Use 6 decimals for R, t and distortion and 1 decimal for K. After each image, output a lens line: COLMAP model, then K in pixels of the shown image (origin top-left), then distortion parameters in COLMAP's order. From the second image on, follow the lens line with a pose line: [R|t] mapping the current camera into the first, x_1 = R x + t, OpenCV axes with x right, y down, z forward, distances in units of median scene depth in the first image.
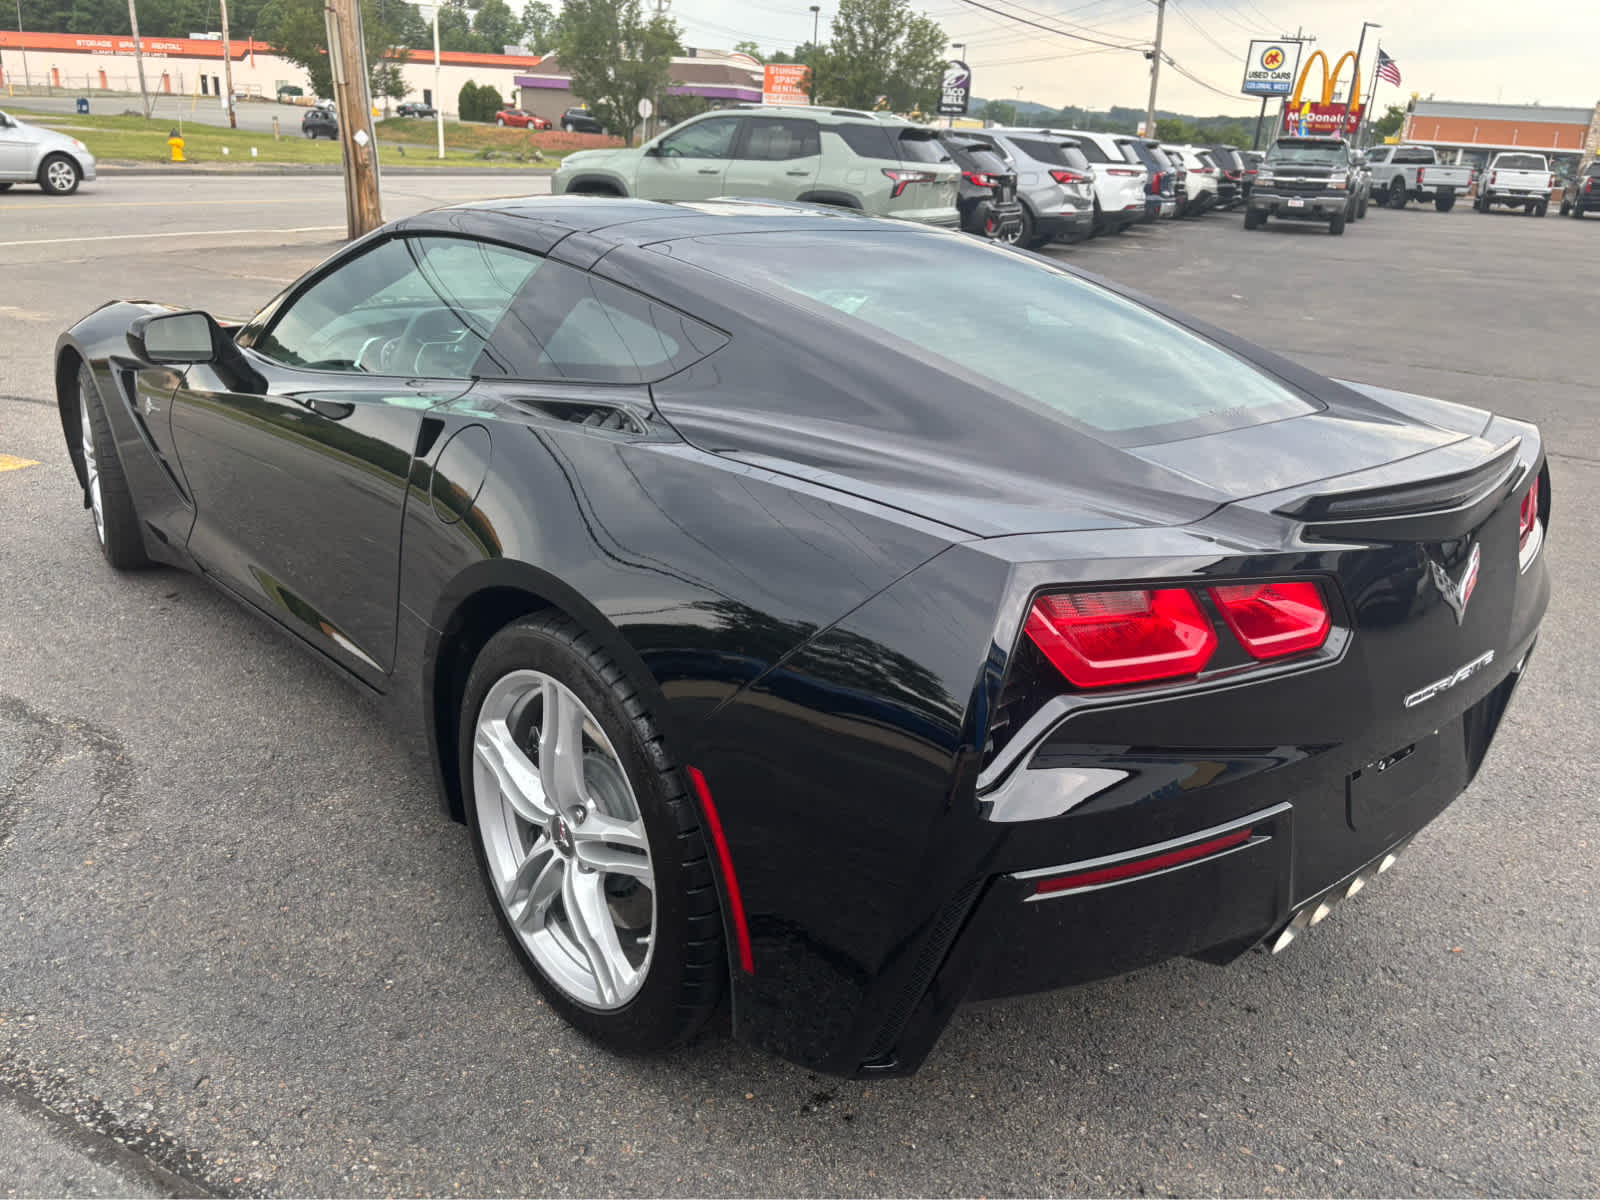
lens RADIAL K [[1197.7, 0, 804.4], [0, 1197.7, 587.3], [0, 0, 1]] dist [0.062745, -0.070666]
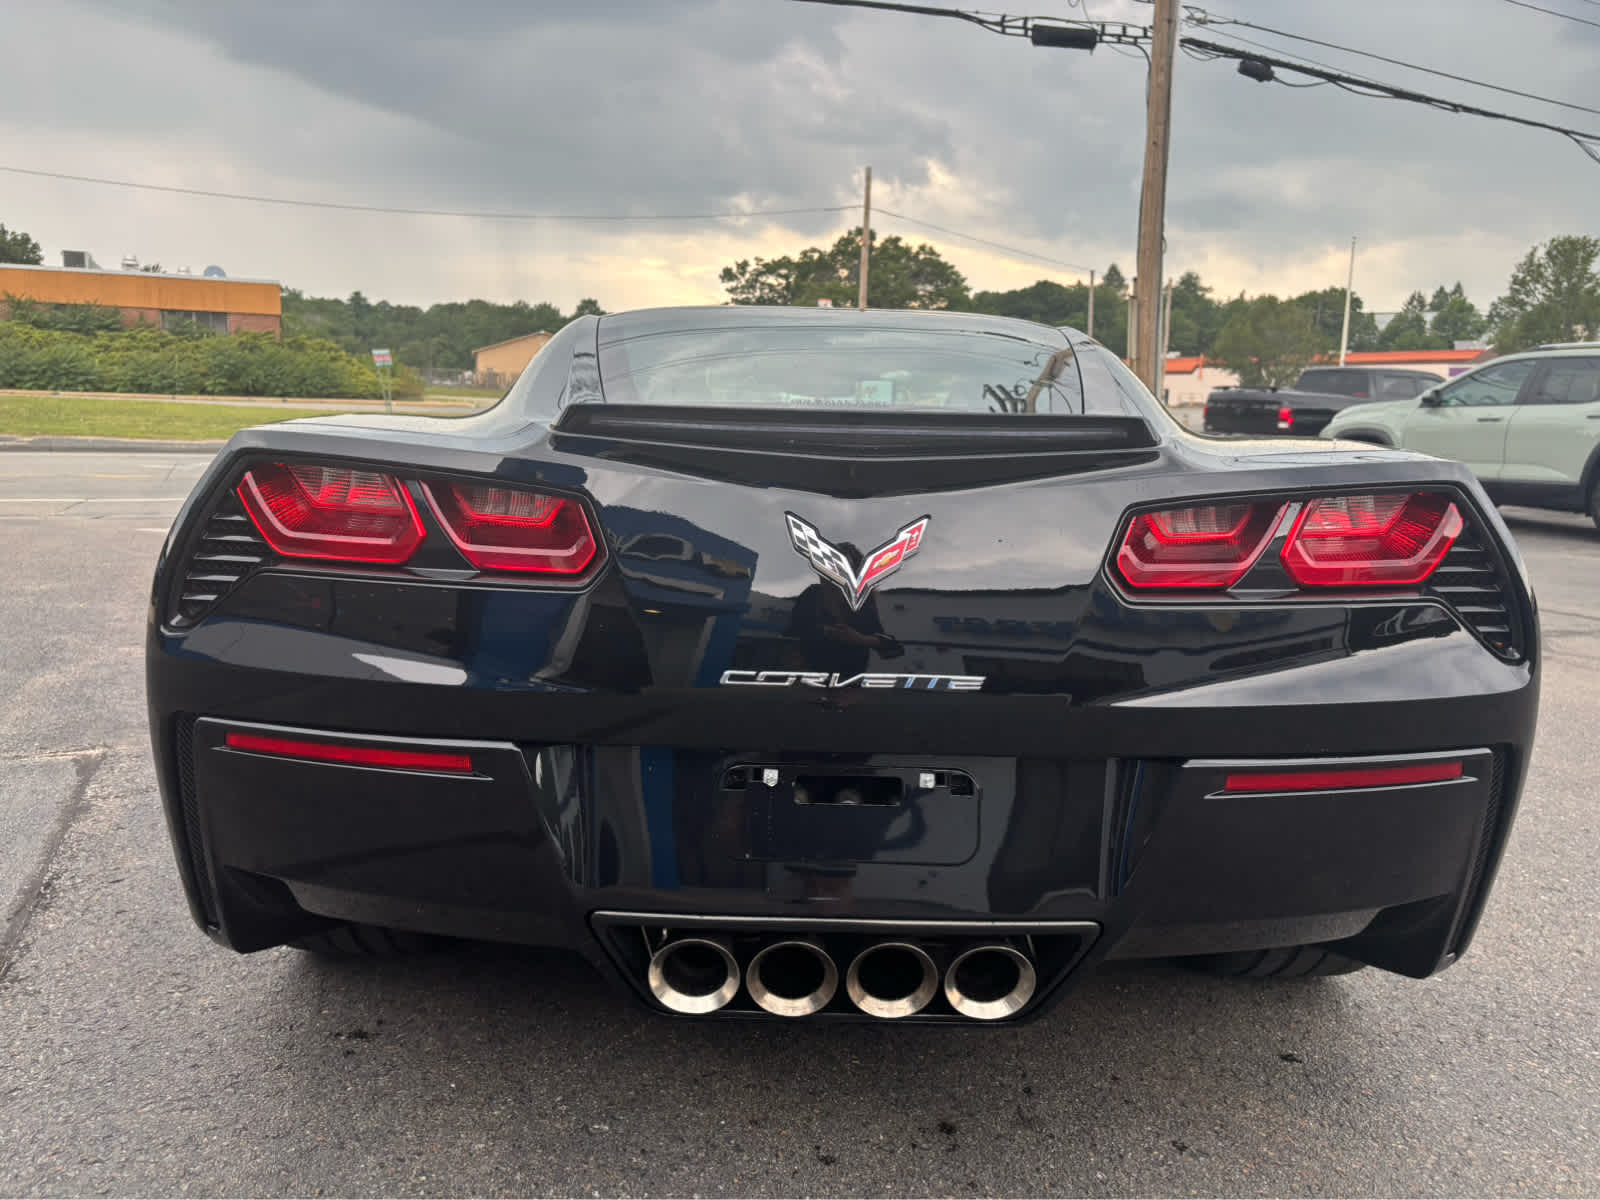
lens RADIAL K [[1203.5, 0, 800.0], [0, 1203.5, 600.0], [0, 0, 1]] dist [0.036367, -0.042152]
pose [[0.753480, 0.066464, -0.654102, 0.846862], [-0.209305, 0.967366, -0.142811, 0.118437], [0.623264, 0.244512, 0.742802, 0.334457]]
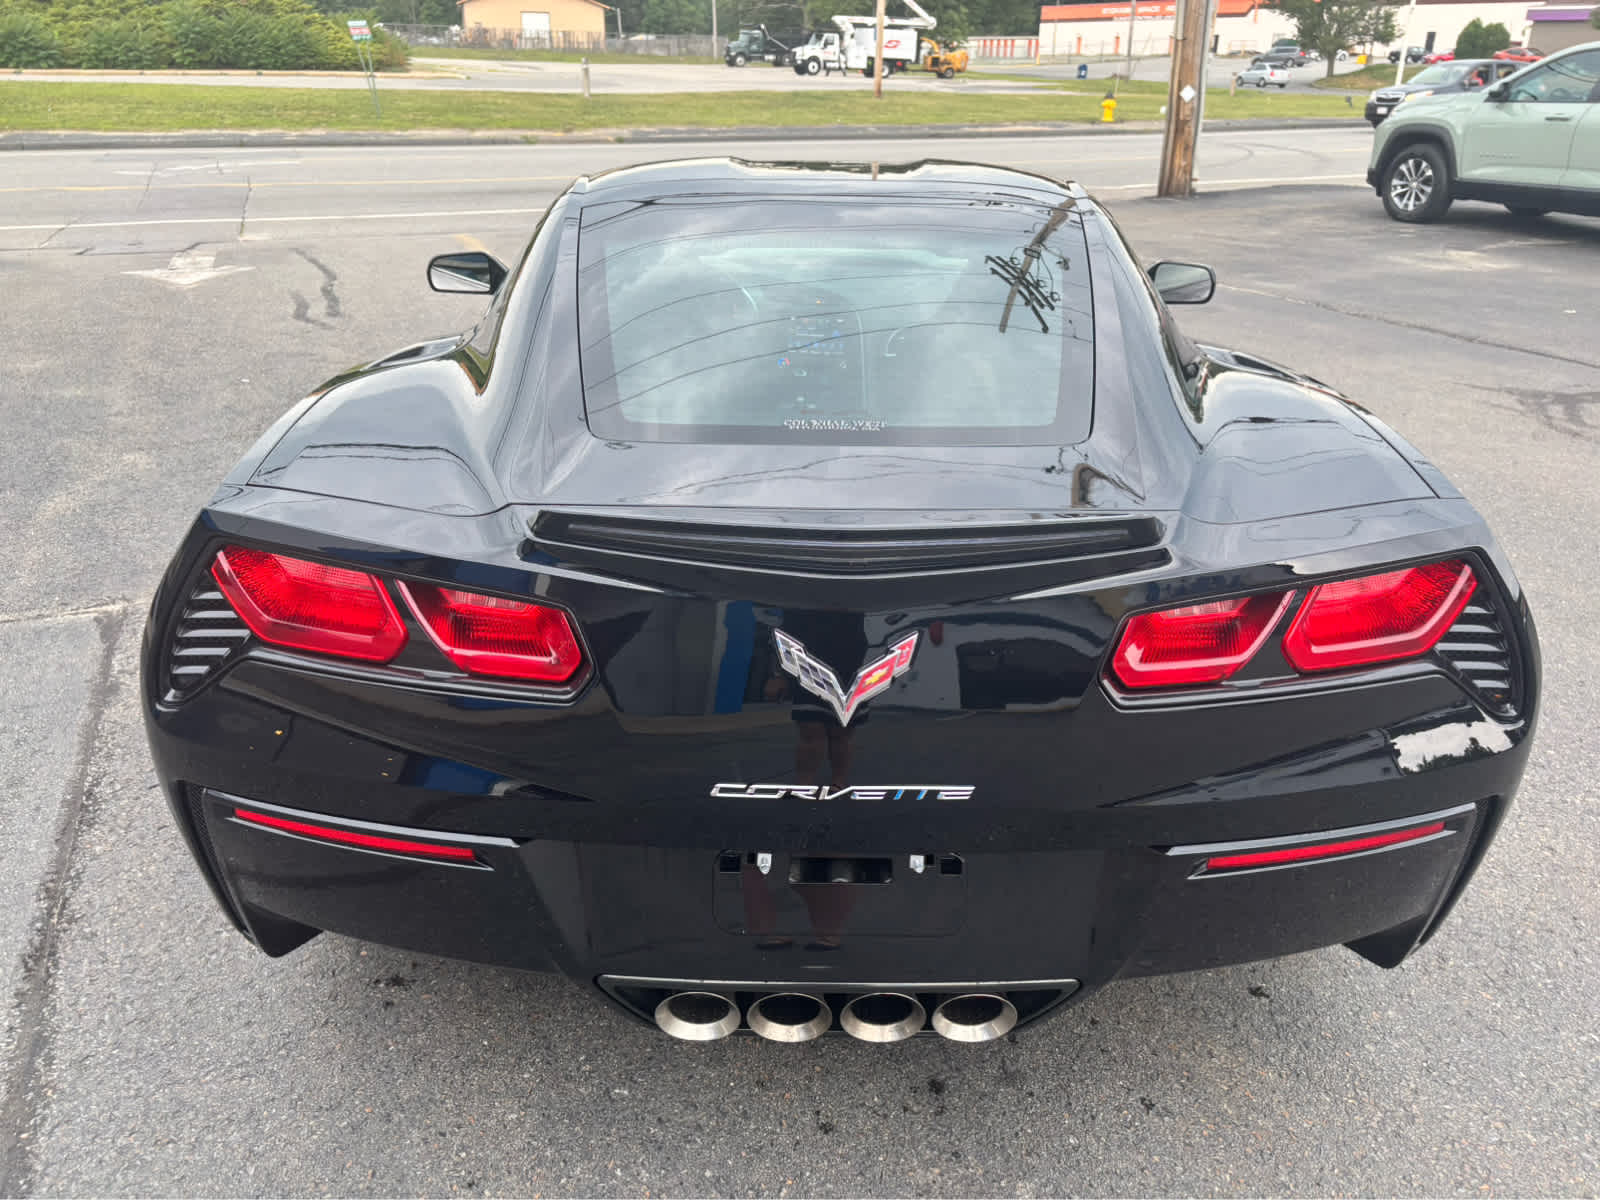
lens RADIAL K [[1197.9, 0, 804.7], [0, 1197.9, 595.5], [0, 0, 1]] dist [0.060020, -0.067747]
pose [[0.747163, 0.223123, -0.626070, 0.817864], [-0.198247, 0.973904, 0.110496, -0.110017], [0.634386, 0.041558, 0.771899, 0.321357]]
